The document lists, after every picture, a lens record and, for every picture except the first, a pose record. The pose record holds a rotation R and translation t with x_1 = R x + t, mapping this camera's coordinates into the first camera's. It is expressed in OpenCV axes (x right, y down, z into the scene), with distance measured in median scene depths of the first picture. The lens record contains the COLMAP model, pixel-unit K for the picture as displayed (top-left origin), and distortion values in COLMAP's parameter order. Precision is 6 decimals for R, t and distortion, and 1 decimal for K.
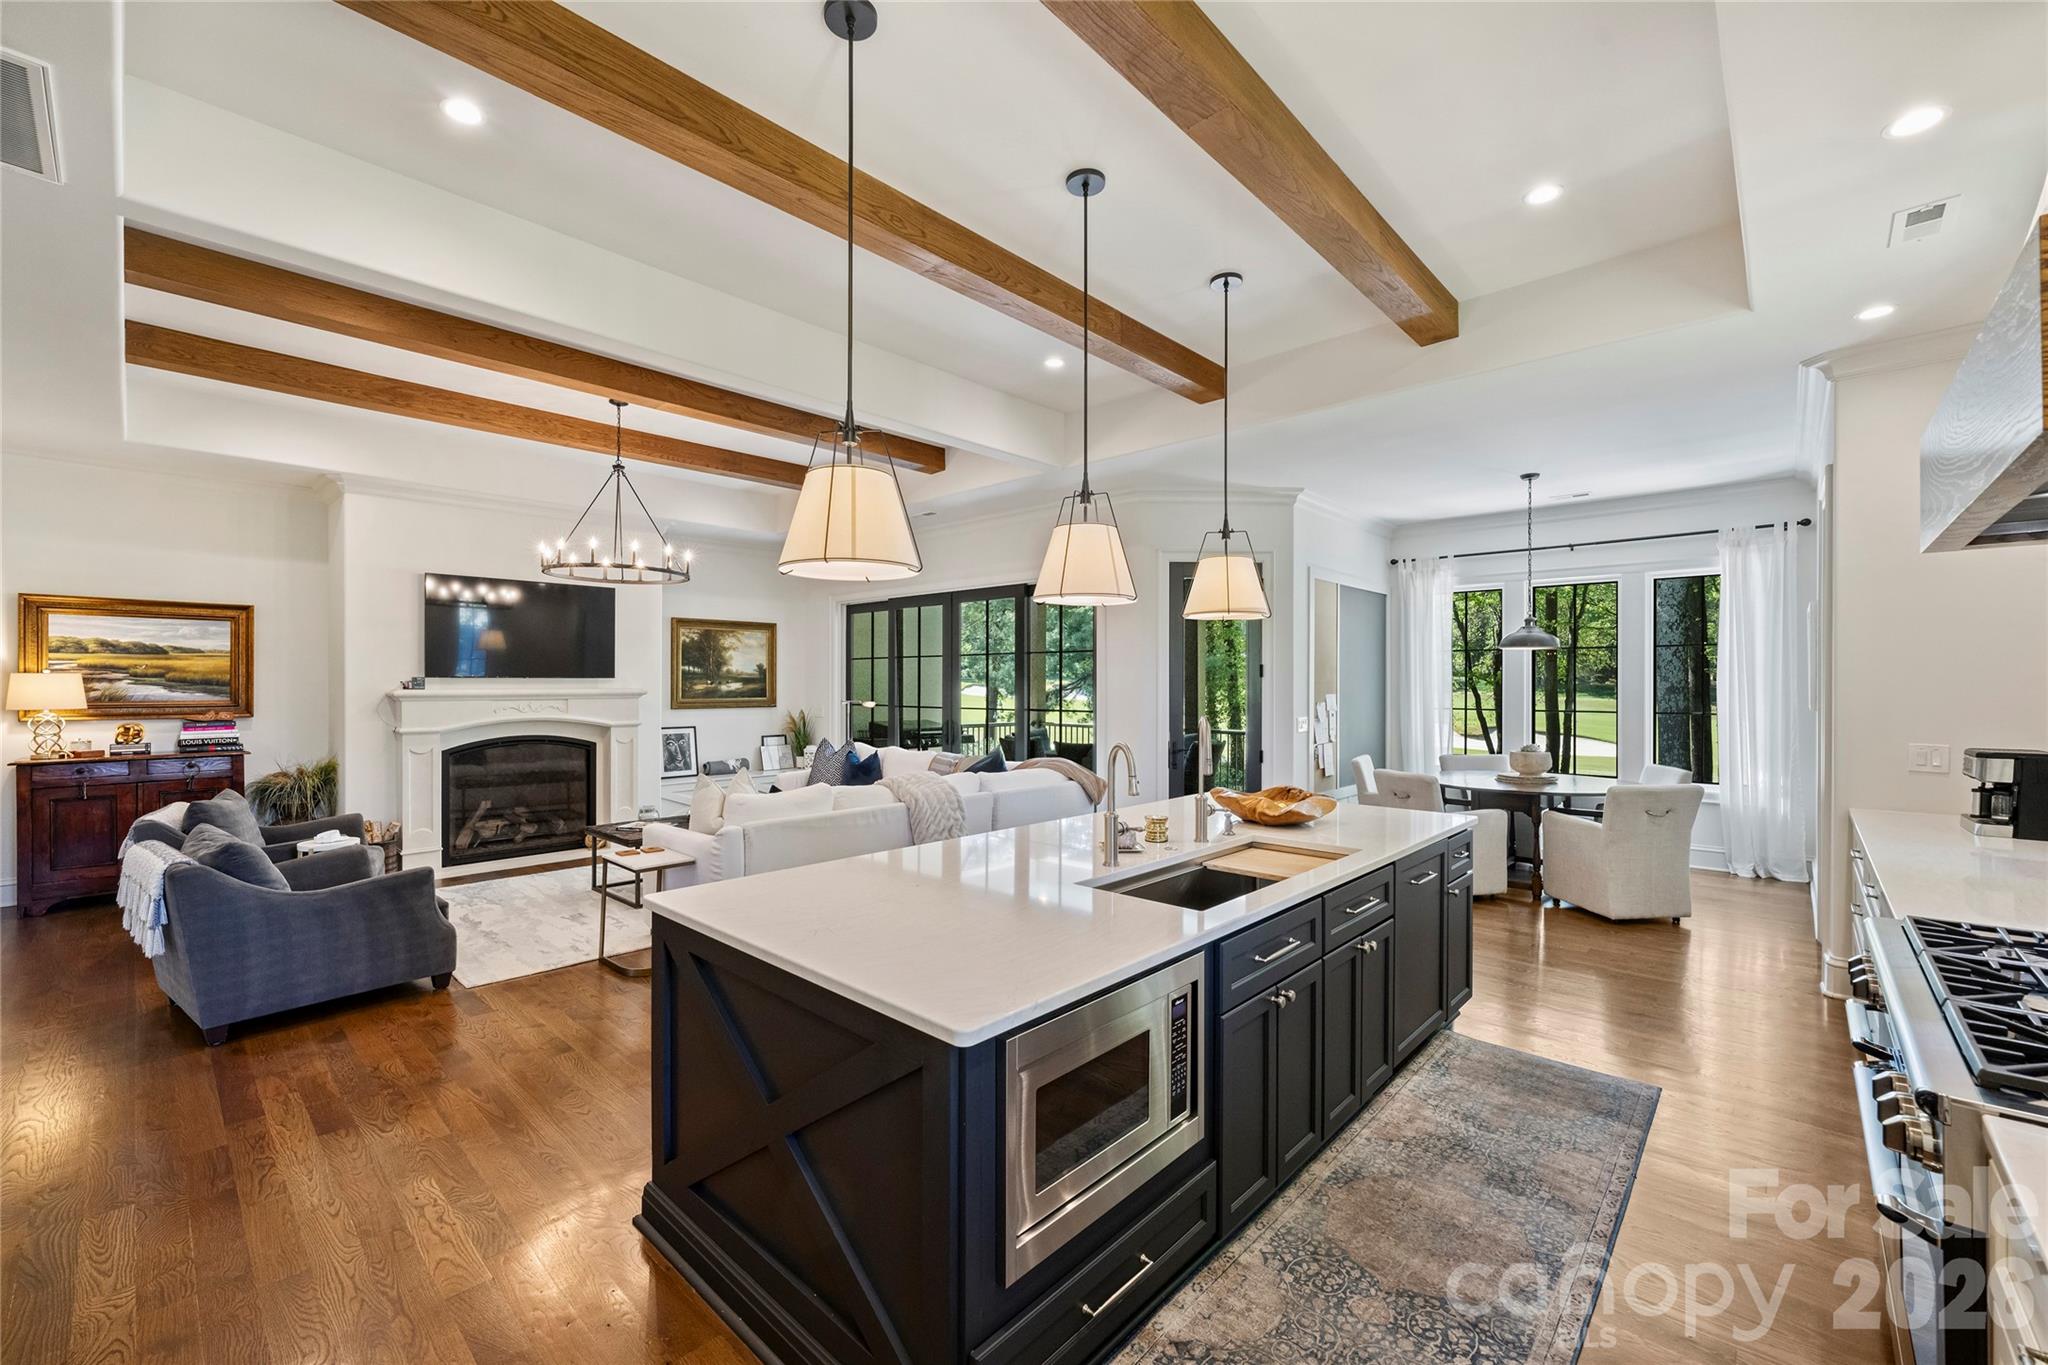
lens RADIAL K [[837.1, 0, 1043.8], [0, 837.1, 684.2], [0, 0, 1]] dist [-0.002013, 0.000252]
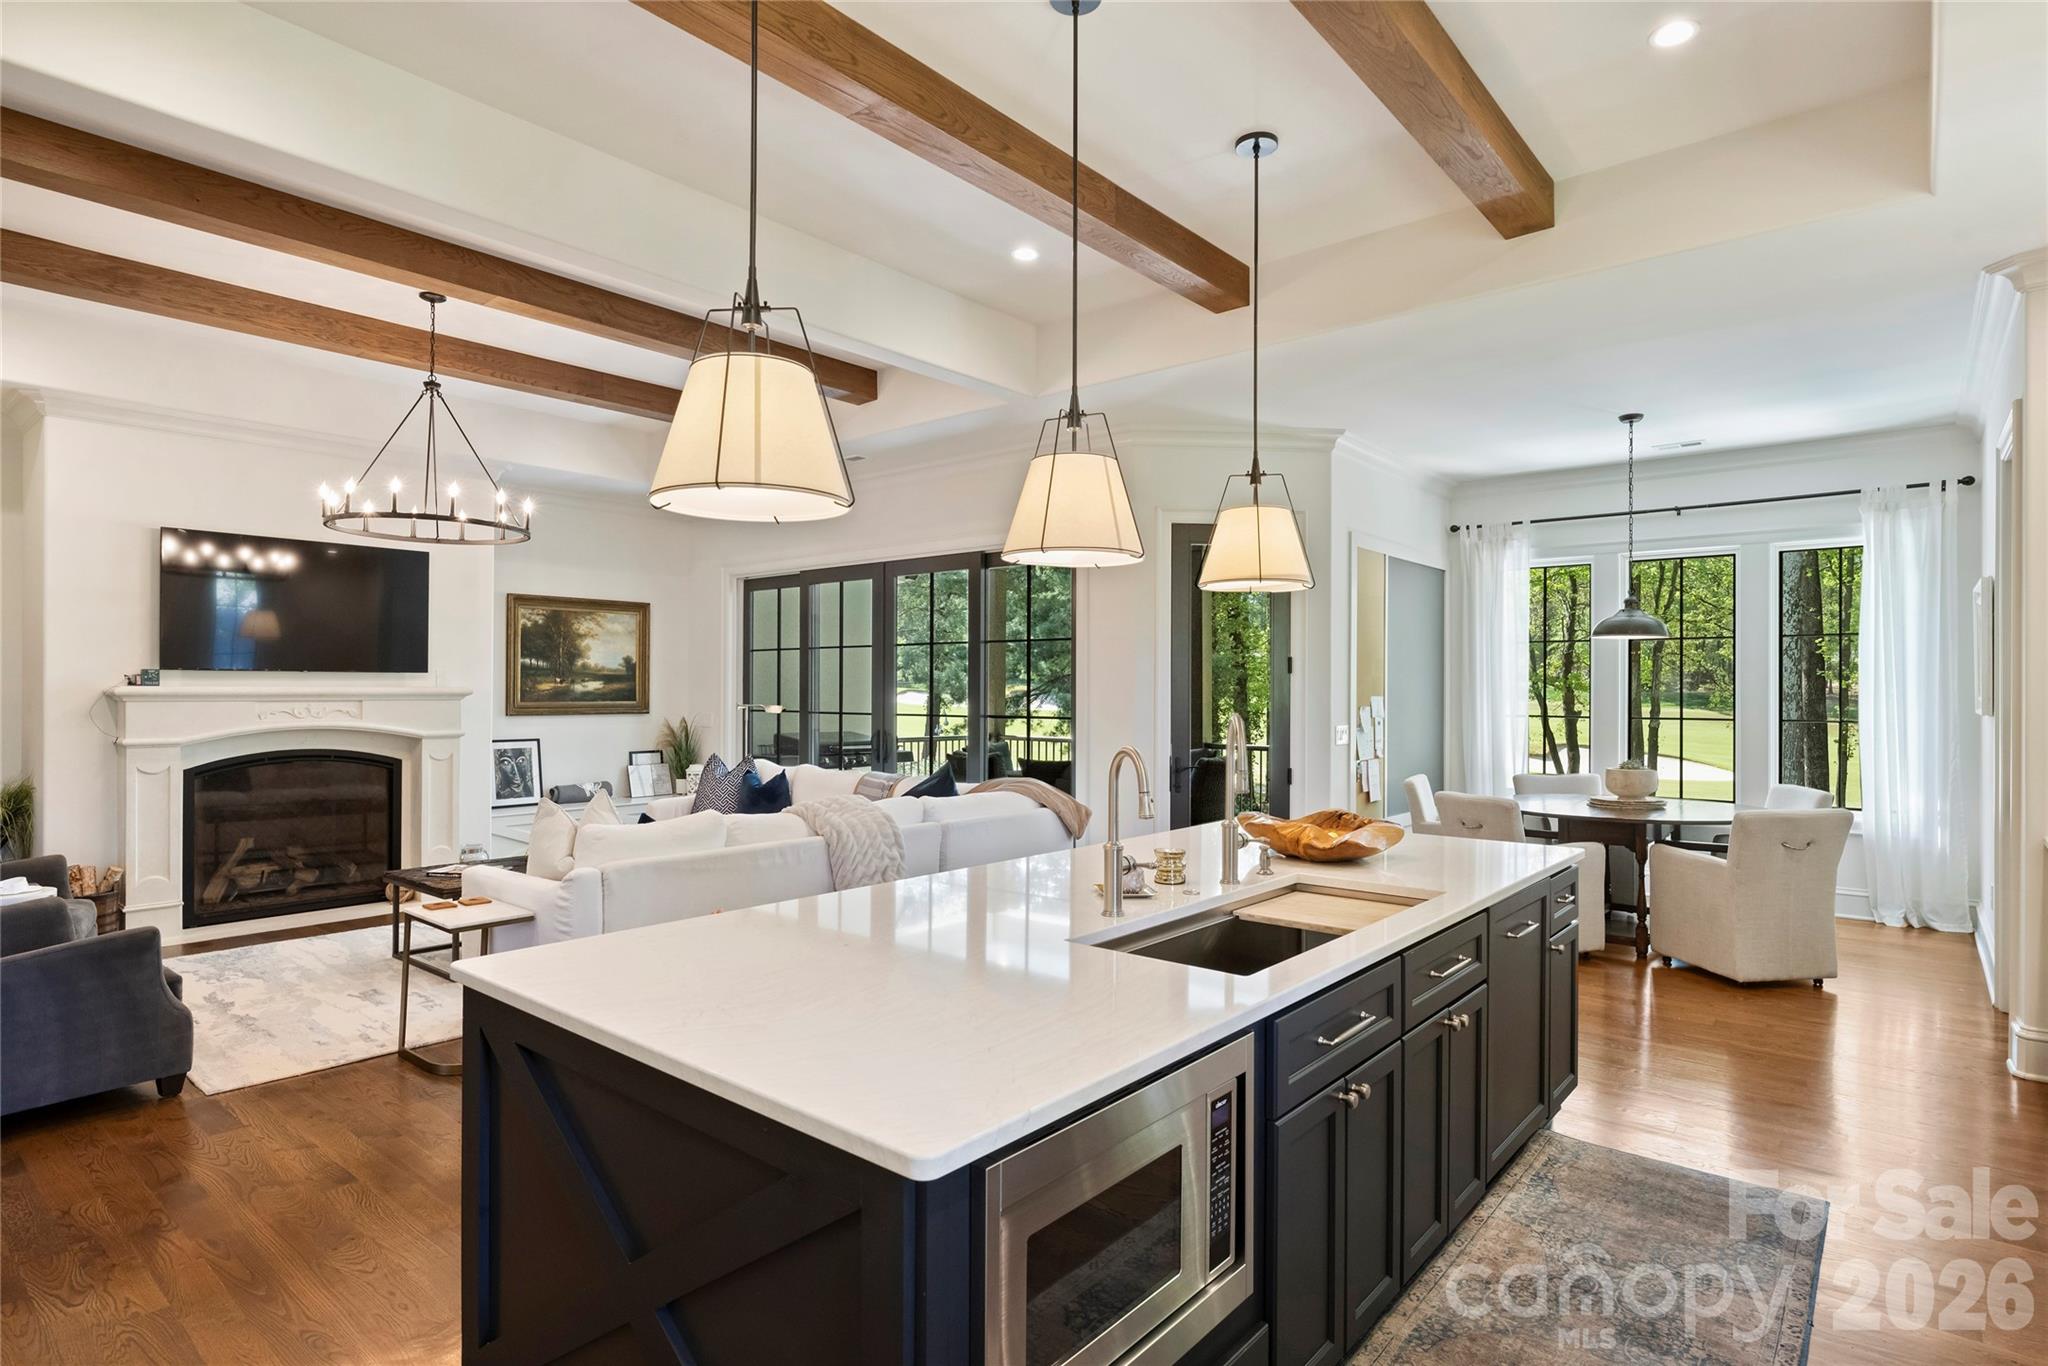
lens RADIAL K [[1068.2, 0, 1058.0], [0, 1068.2, 690.9], [0, 0, 1]] dist [-0.001806, -0.001127]
pose [[0.998466, 0.003921, 0.055220, -0.007881], [-0.003944, 0.999992, 0.000306, 0.008320], [-0.055219, -0.000523, 0.998474, 0.029194]]
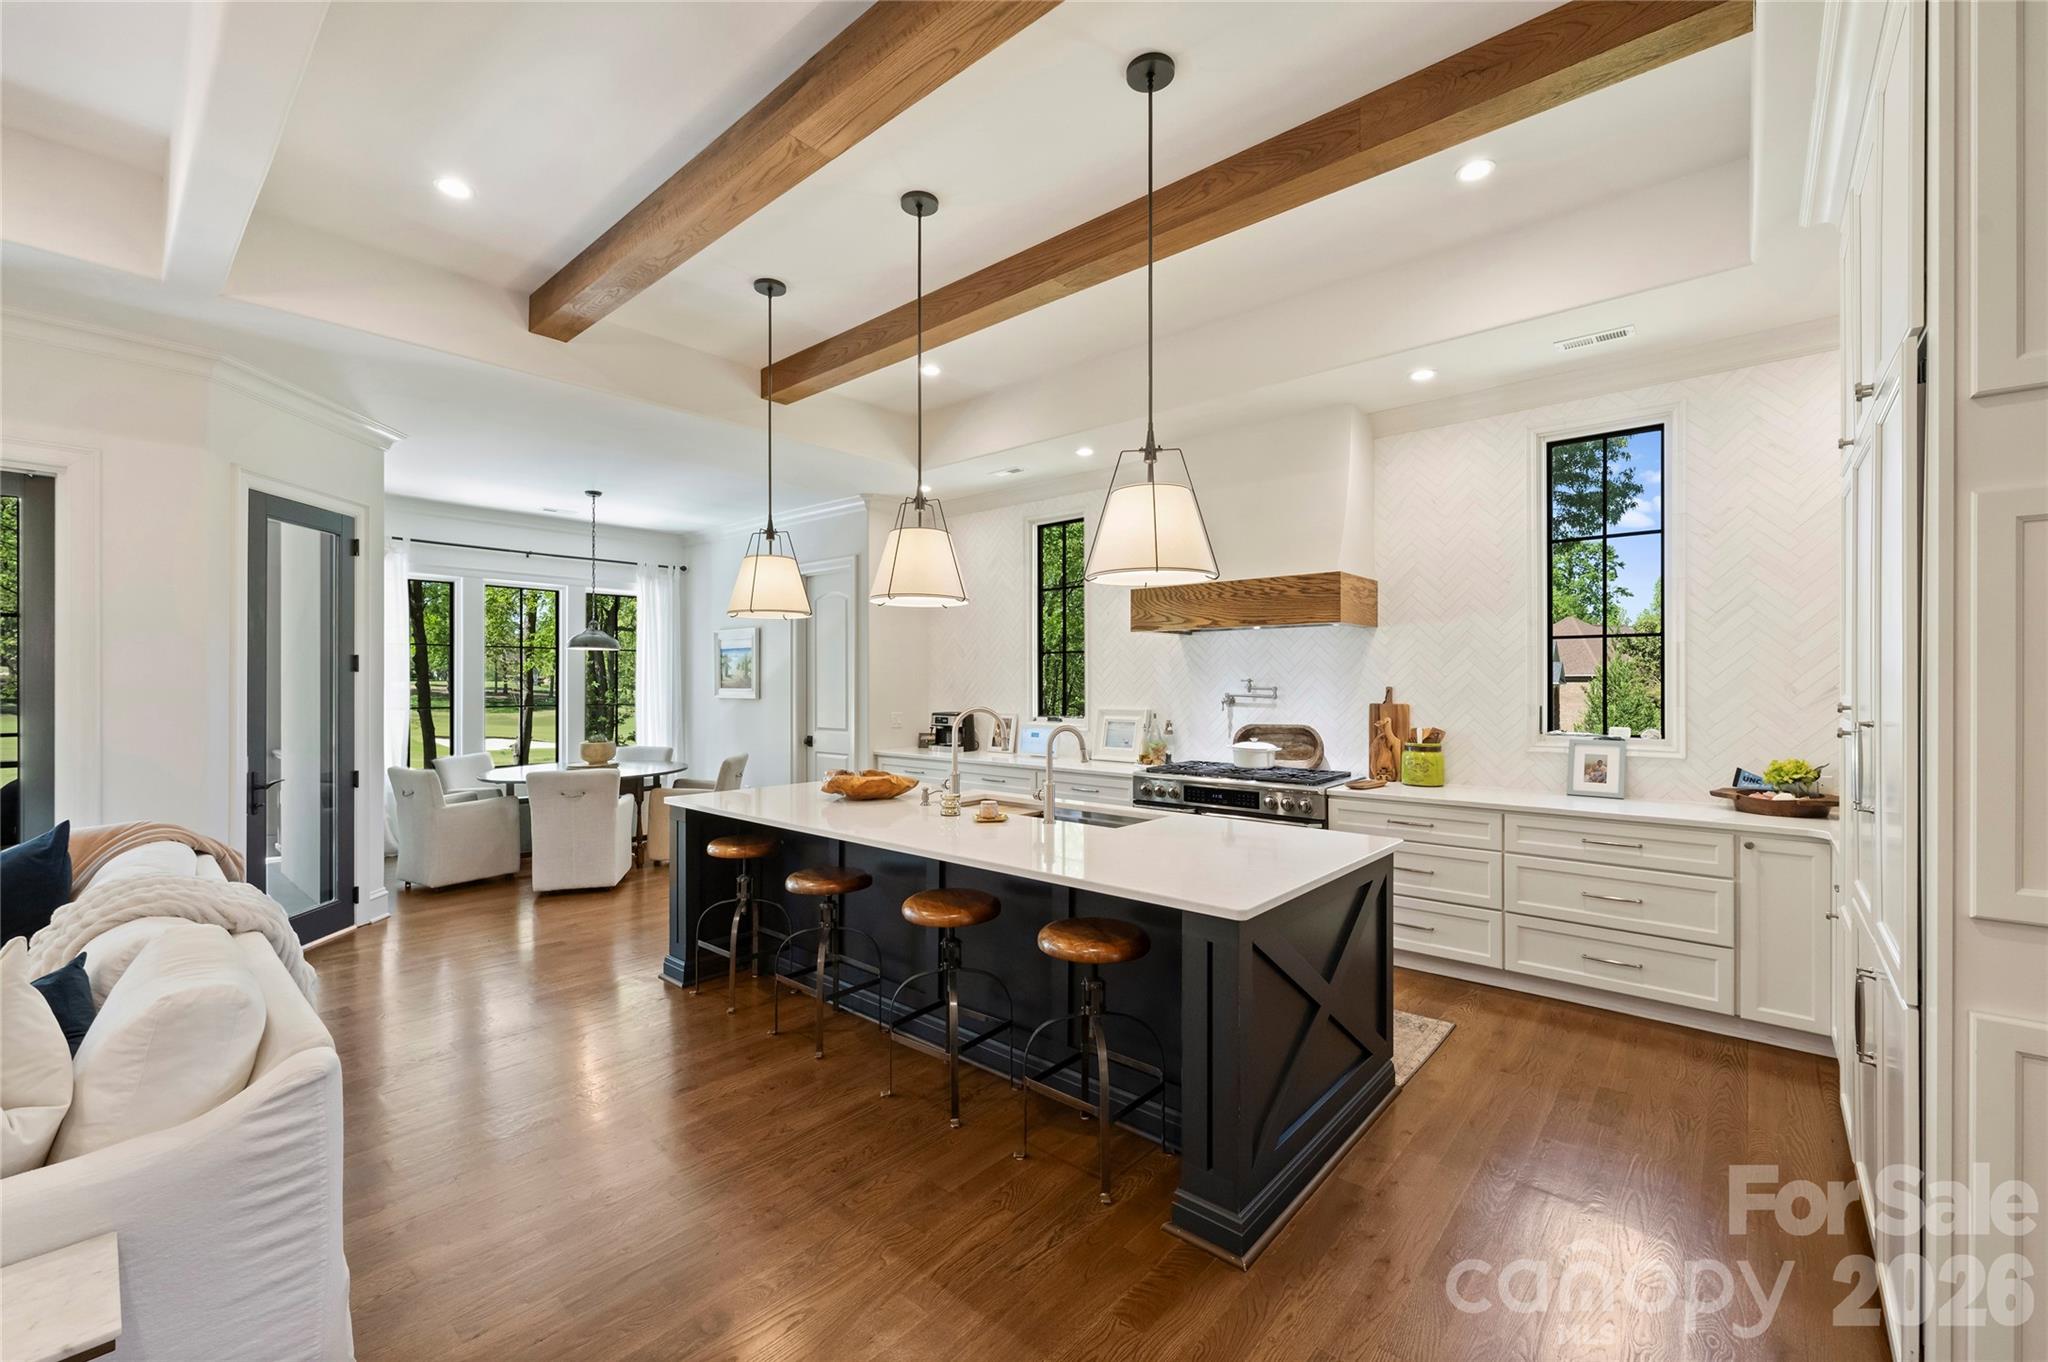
lens RADIAL K [[830.5, 0, 1014.9], [0, 830.5, 685.9], [0, 0, 1]] dist [-0.001702, -0.000146]
pose [[-0.016425, -0.004739, 0.999854, -0.572045], [-0.000319, 0.999989, 0.004734, -0.000254], [-0.999865, -0.000242, -0.016426, 0.504508]]
